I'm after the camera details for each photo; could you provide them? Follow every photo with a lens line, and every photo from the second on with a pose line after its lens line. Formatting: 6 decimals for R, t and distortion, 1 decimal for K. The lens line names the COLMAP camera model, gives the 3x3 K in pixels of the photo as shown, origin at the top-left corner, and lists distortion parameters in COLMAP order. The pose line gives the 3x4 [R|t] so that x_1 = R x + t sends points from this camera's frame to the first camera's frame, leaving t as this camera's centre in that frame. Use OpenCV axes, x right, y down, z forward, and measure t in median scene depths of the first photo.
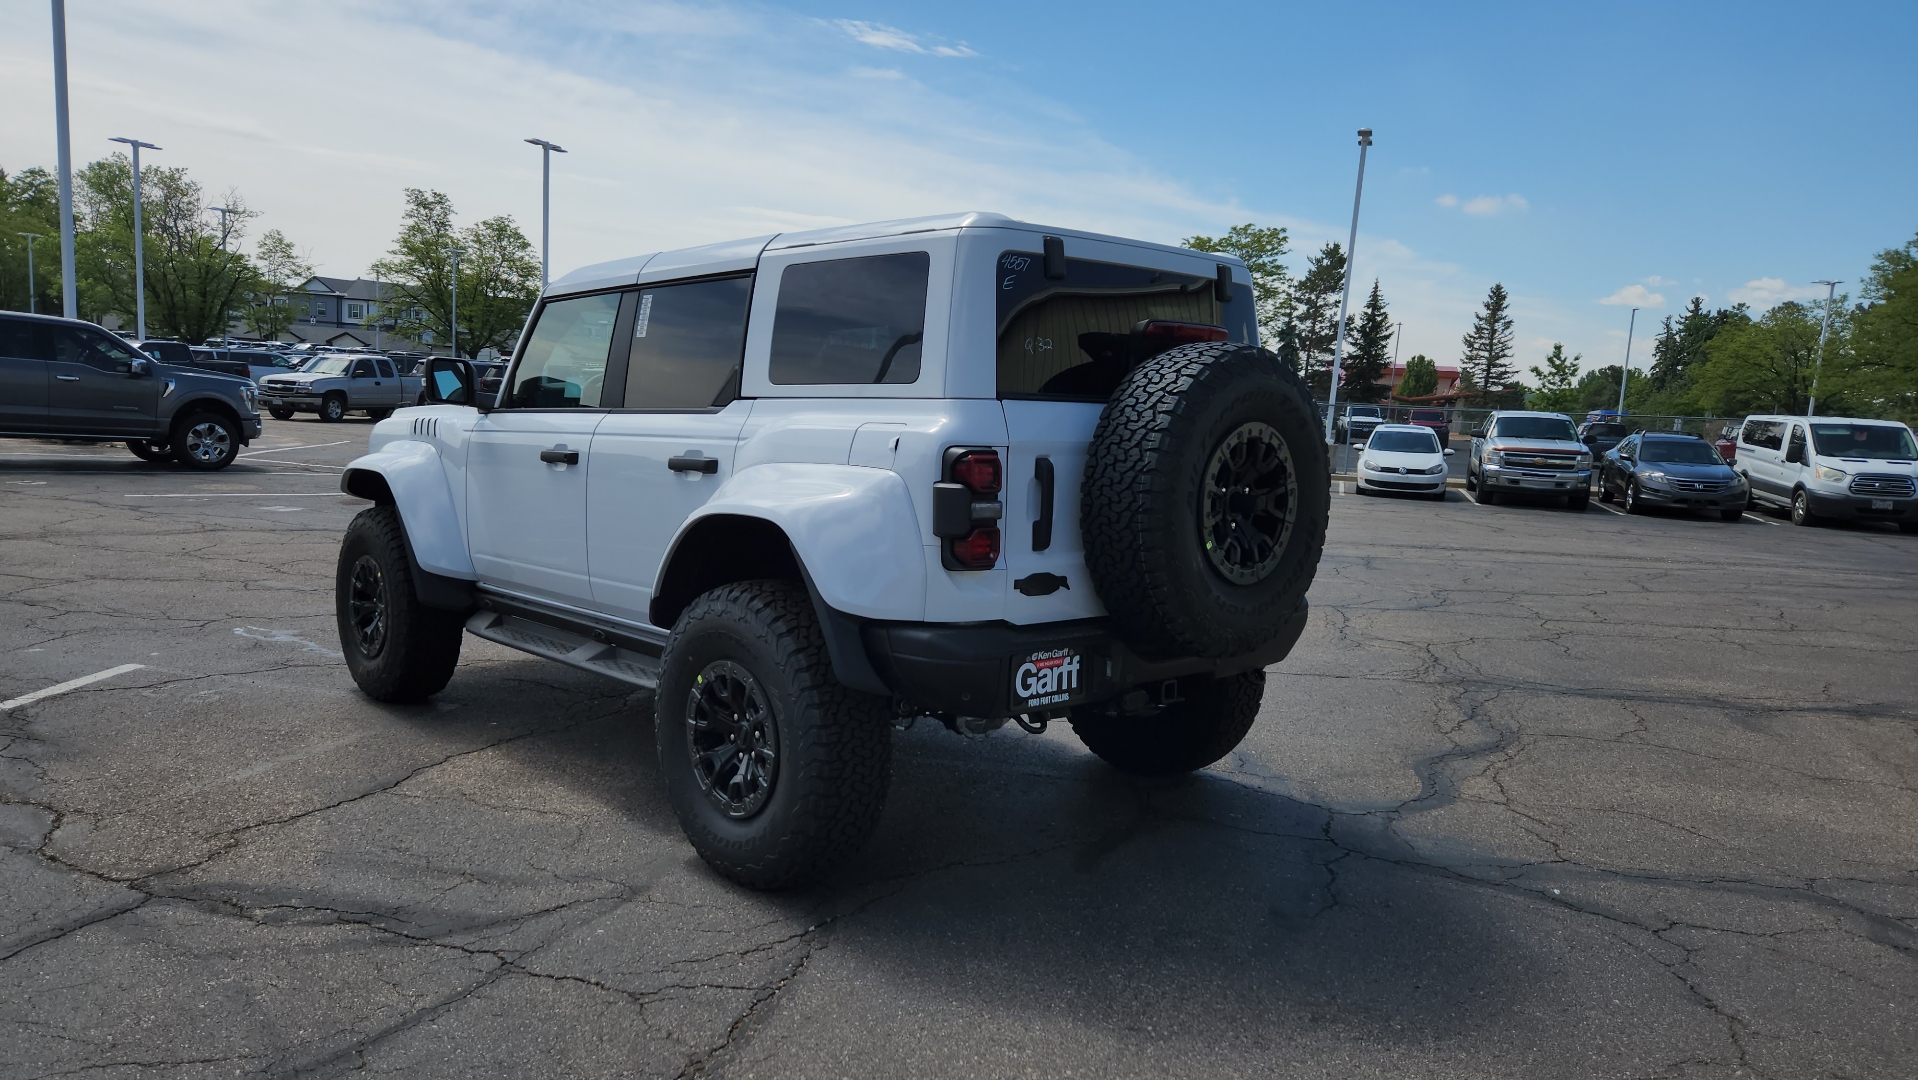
lens RADIAL K [[1305.2, 0, 900.2], [0, 1305.2, 536.0], [0, 0, 1]] dist [0.080407, -0.062994]
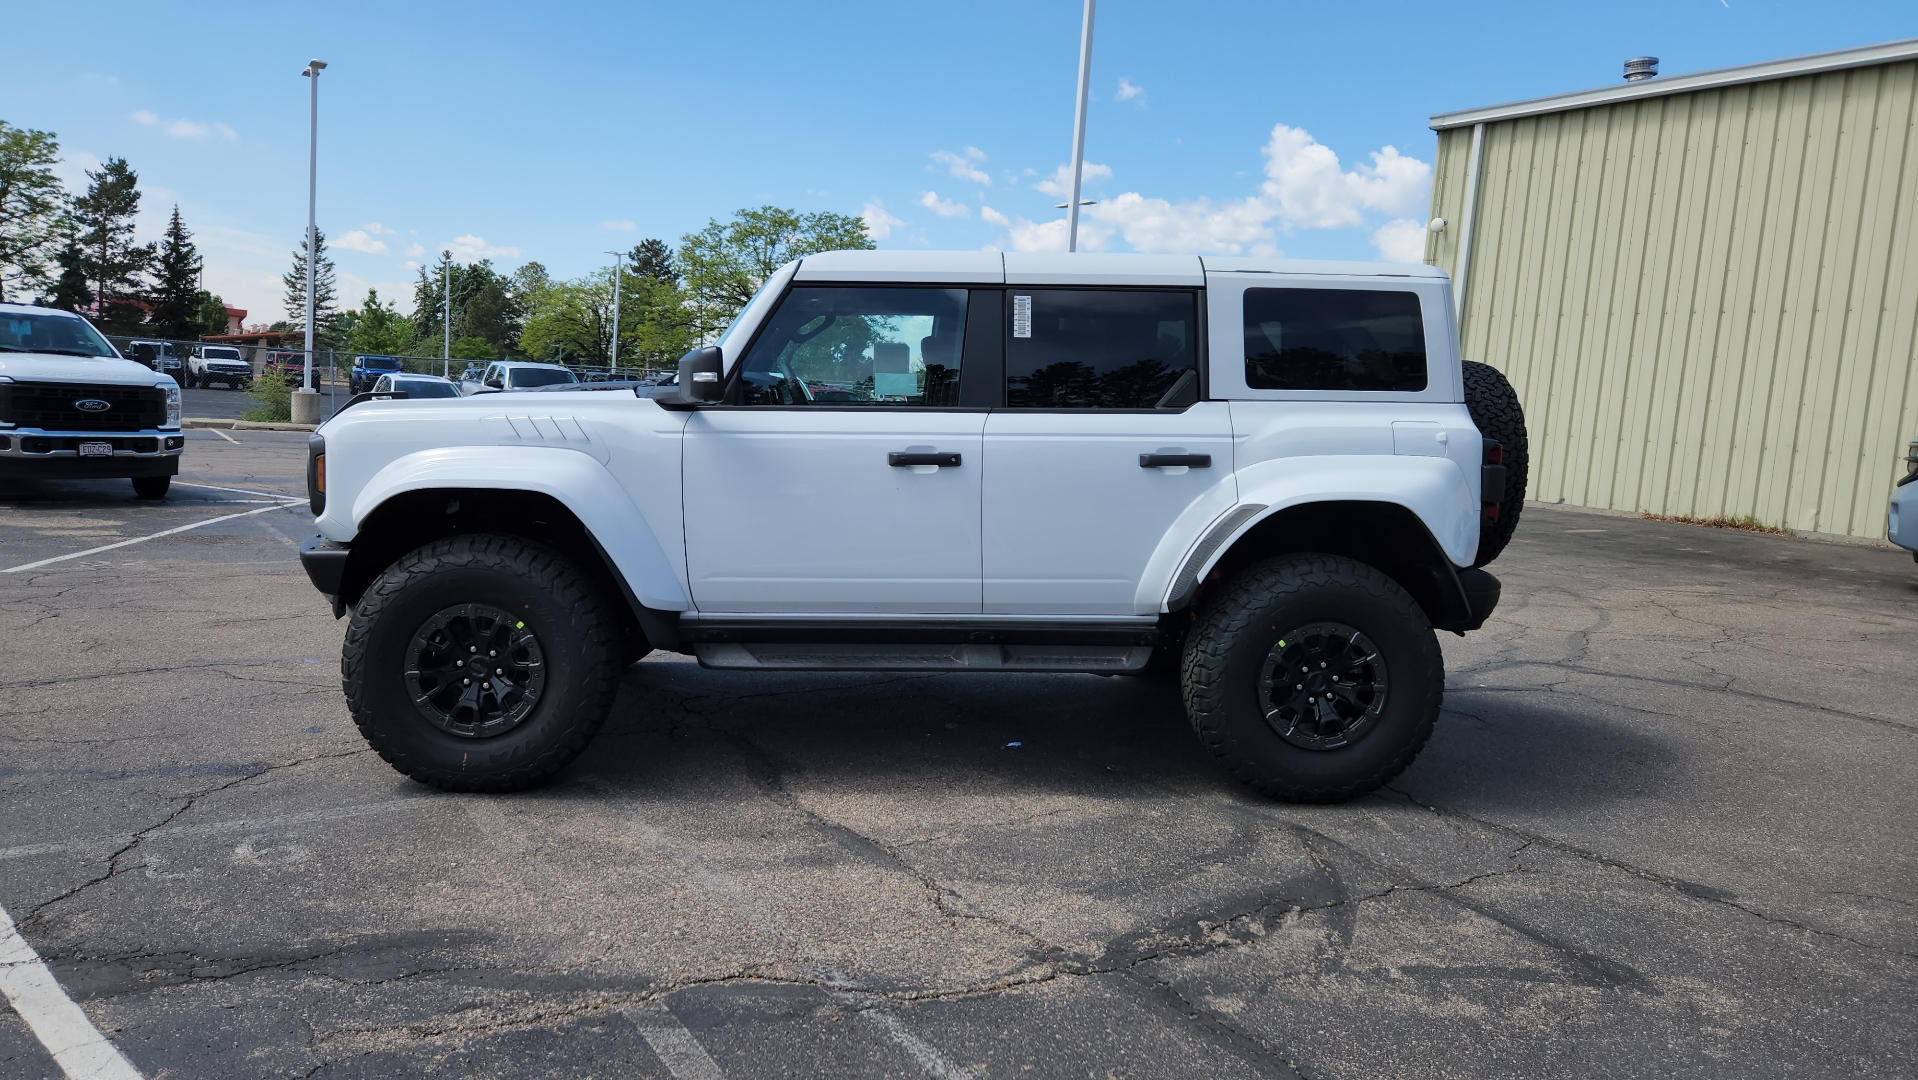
lens RADIAL K [[1320.7, 0, 928.1], [0, 1320.7, 512.4], [0, 0, 1]] dist [0.082385, -0.075902]
pose [[0.609528, -0.085010, 0.788193, -1.024934], [0.063623, 0.996273, 0.058251, -0.078025], [-0.790207, 0.014641, 0.612665, 0.416919]]
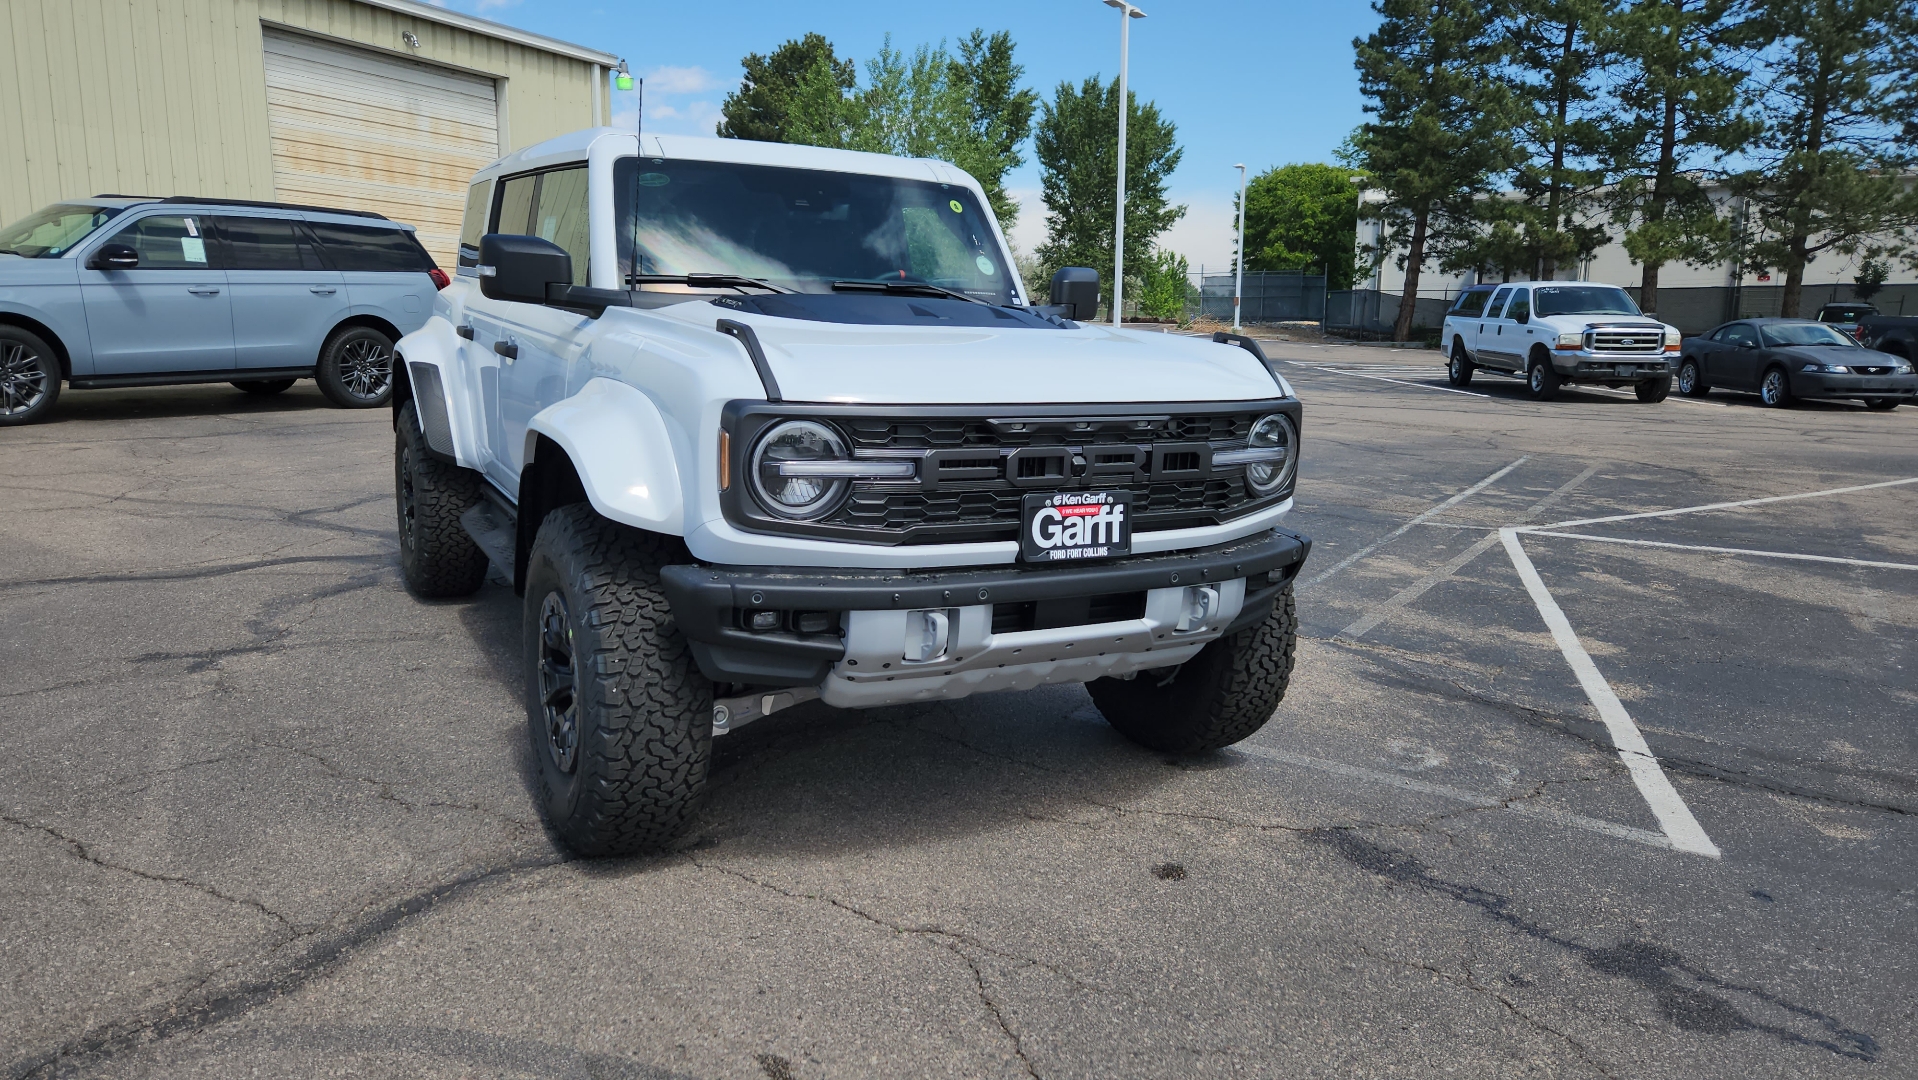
lens RADIAL K [[1271.8, 0, 959.0], [0, 1271.8, 545.0], [0, 0, 1]] dist [0.068327, -0.055208]
pose [[-0.976549, -0.105121, 0.187886, -0.492268], [-0.047351, 0.956195, 0.288875, -0.222164], [-0.210022, 0.273204, -0.938749, 2.072752]]
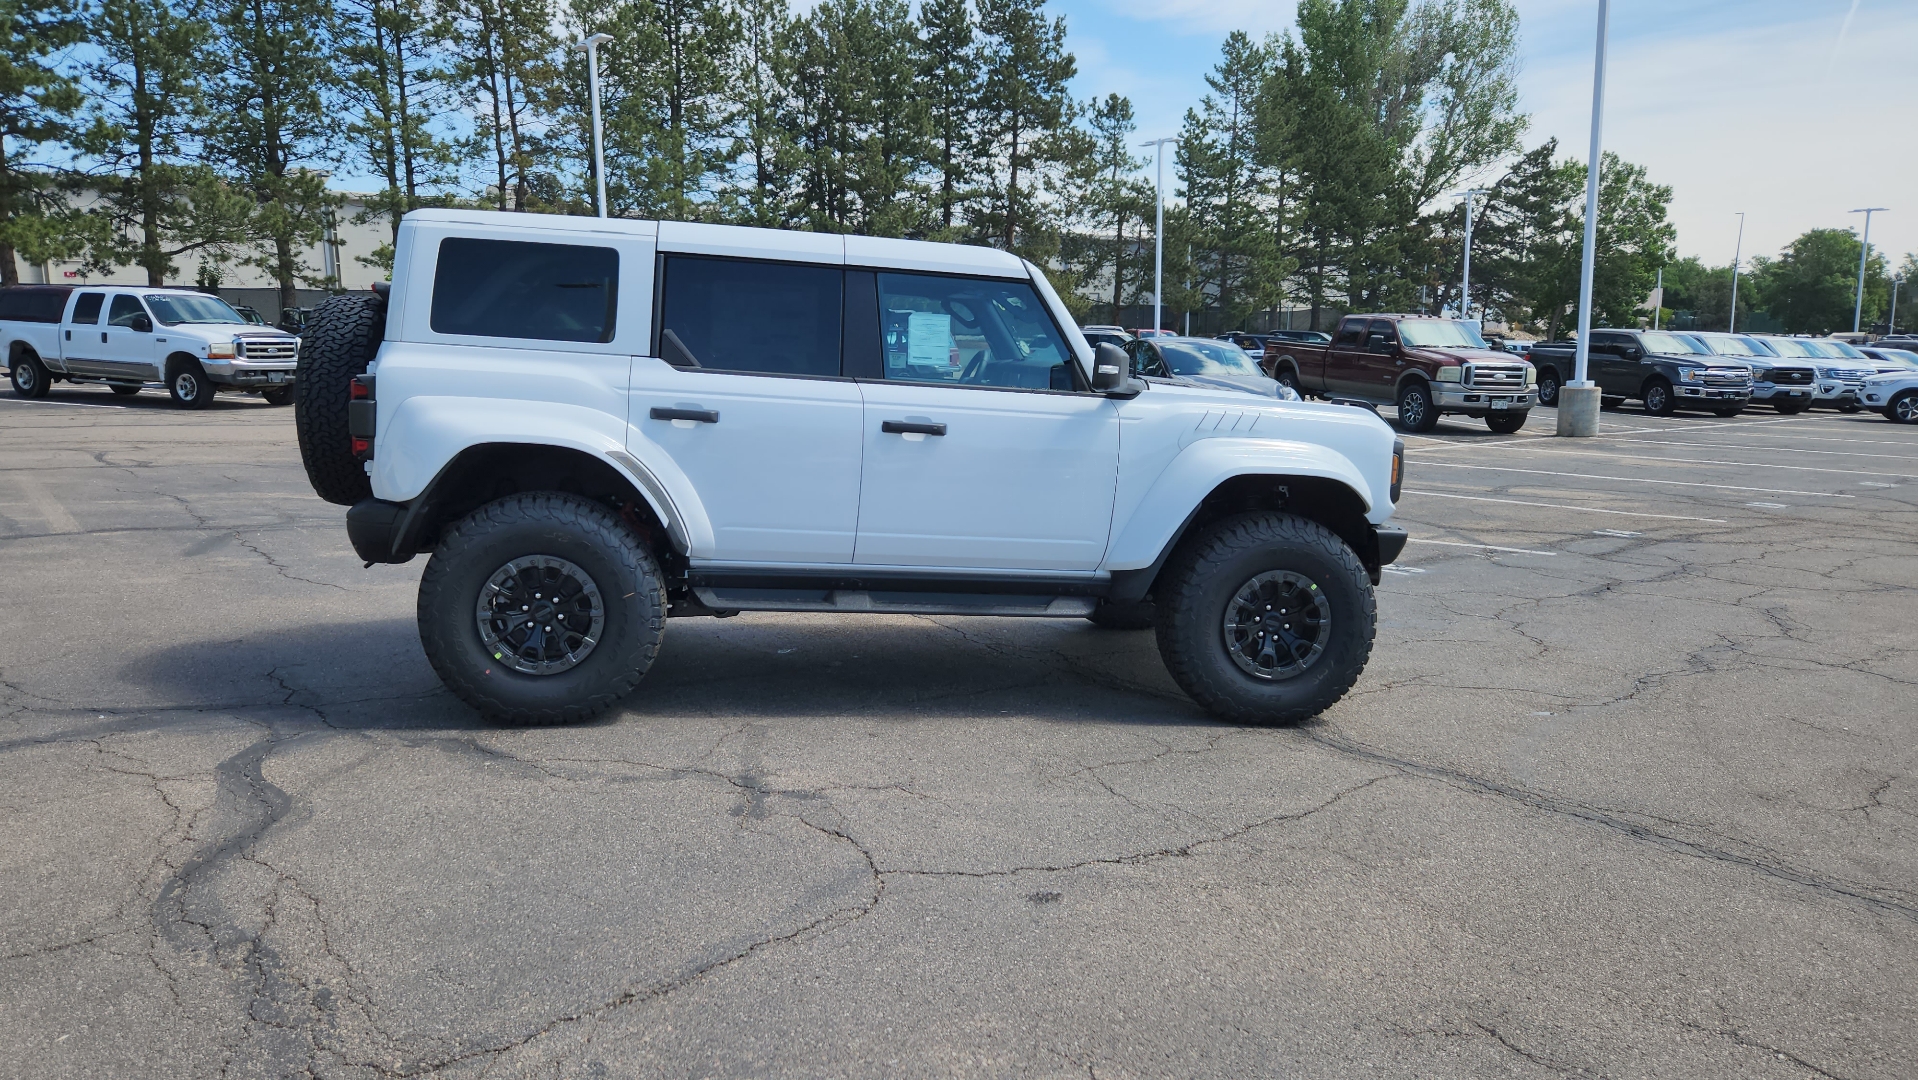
lens RADIAL K [[1257.0, 0, 922.7], [0, 1257.0, 518.5], [0, 0, 1]] dist [0.071952, -0.057337]
pose [[-0.538178, 0.055285, -0.841016, 0.869602], [-0.138196, 0.978553, 0.152760, -0.161191], [0.831424, 0.198437, -0.518995, 1.798013]]
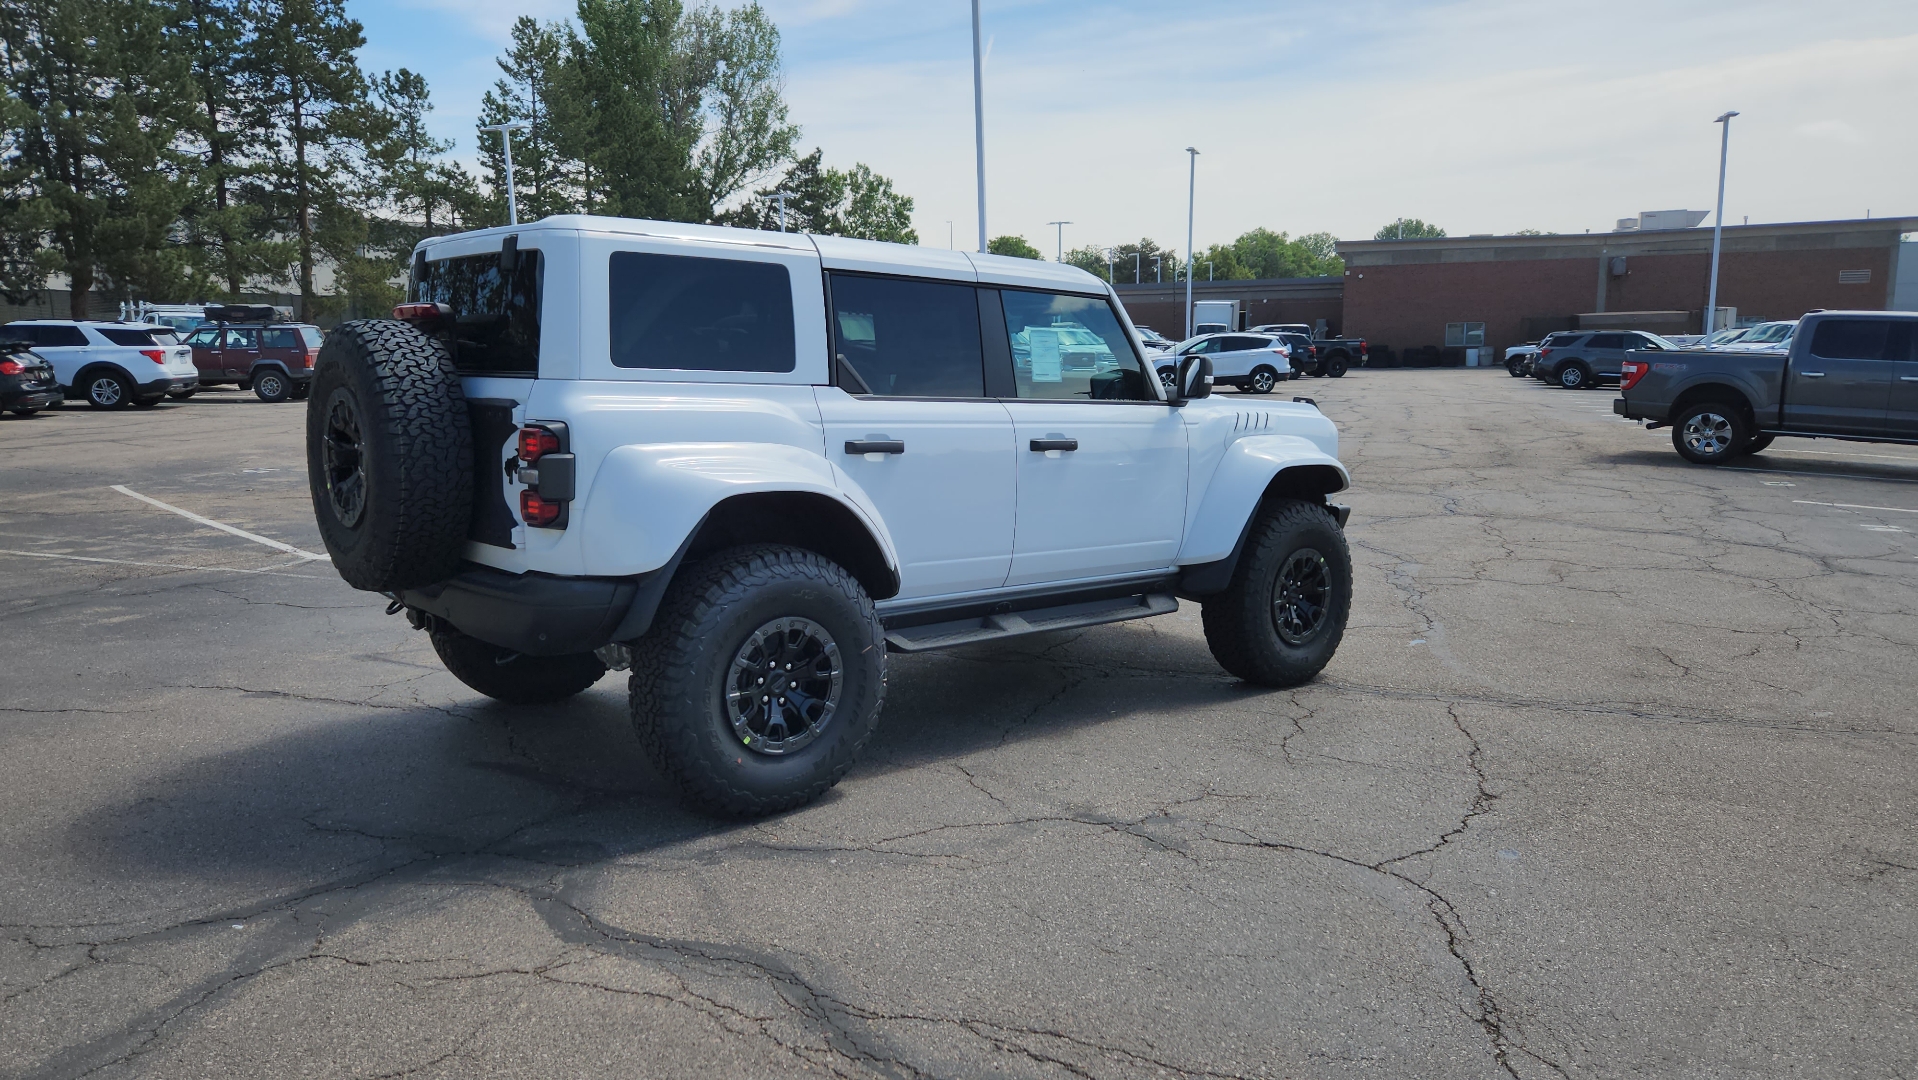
lens RADIAL K [[1257.2, 0, 904.5], [0, 1257.2, 536.9], [0, 0, 1]] dist [0.070210, -0.056759]
pose [[-0.039126, 0.103051, -0.993906, 1.043186], [-0.108801, 0.988315, 0.106754, -0.098365], [0.993293, 0.112315, -0.027457, 1.160171]]
